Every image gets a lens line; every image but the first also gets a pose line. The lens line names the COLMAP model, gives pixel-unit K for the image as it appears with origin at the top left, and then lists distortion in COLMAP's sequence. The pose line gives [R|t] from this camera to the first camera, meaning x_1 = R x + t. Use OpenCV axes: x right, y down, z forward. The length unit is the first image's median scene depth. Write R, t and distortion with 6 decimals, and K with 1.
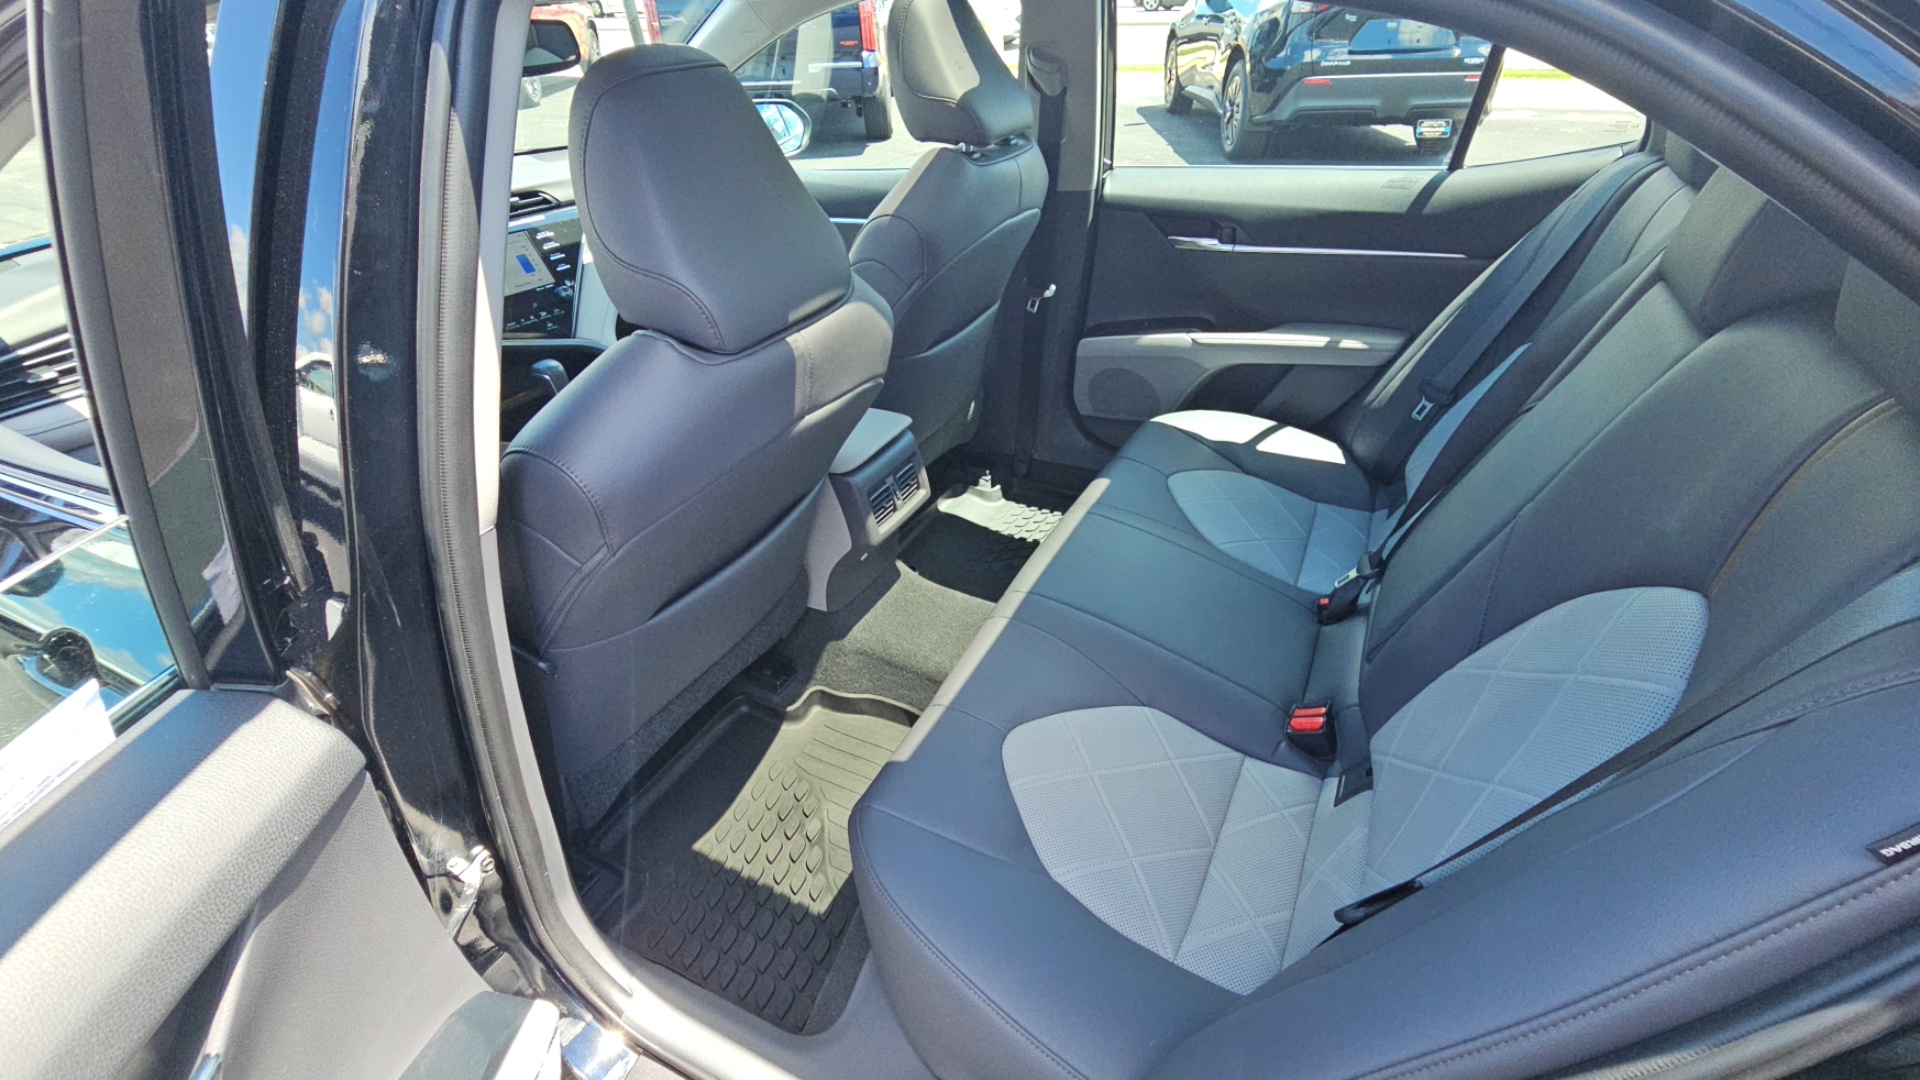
lens RADIAL K [[858.5, 0, 973.9], [0, 858.5, 527.2], [0, 0, 1]] dist [0.008622, -0.006994]
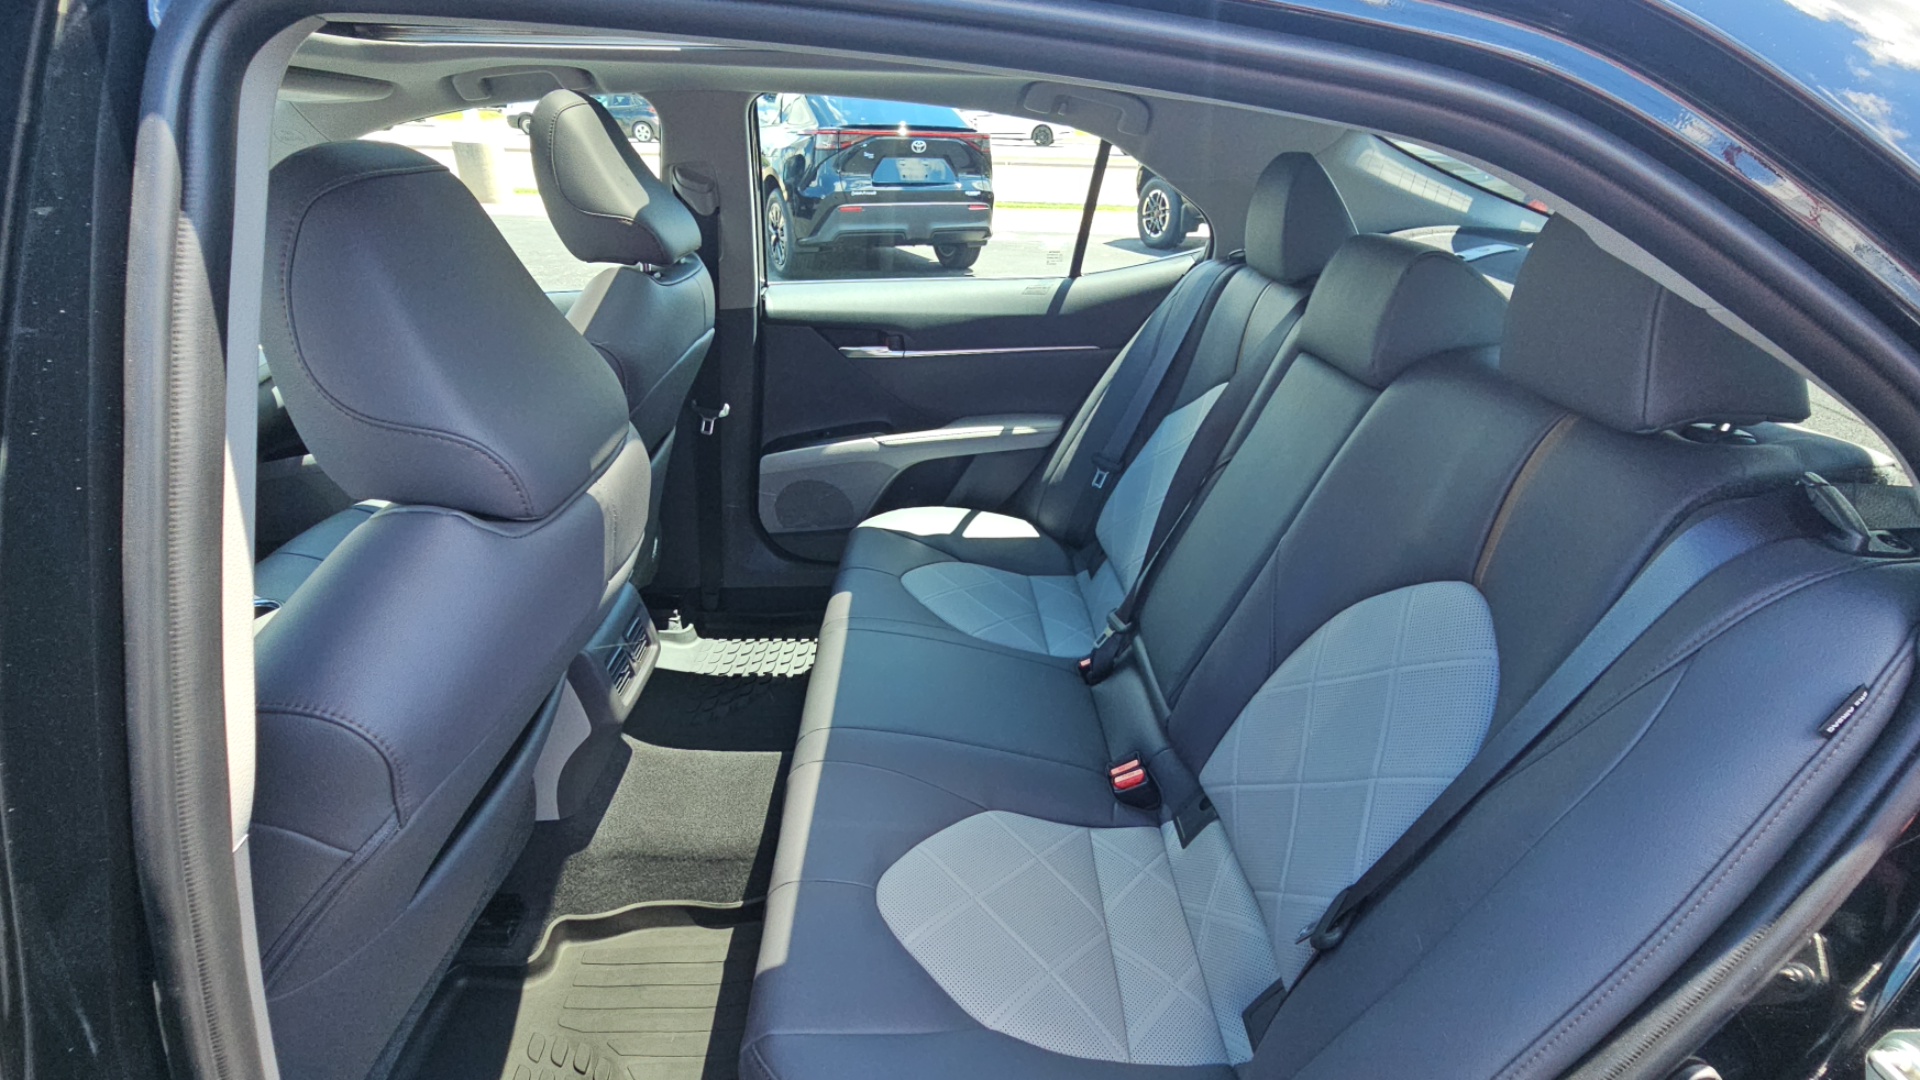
lens RADIAL K [[858.5, 0, 964.9], [0, 858.5, 531.9], [0, 0, 1]] dist [0.008622, -0.006994]
pose [[0.875881, -0.161604, 0.454661, -0.159594], [0.214351, 0.974486, -0.066566, -0.029399], [-0.432303, 0.155760, 0.888174, 0.075337]]
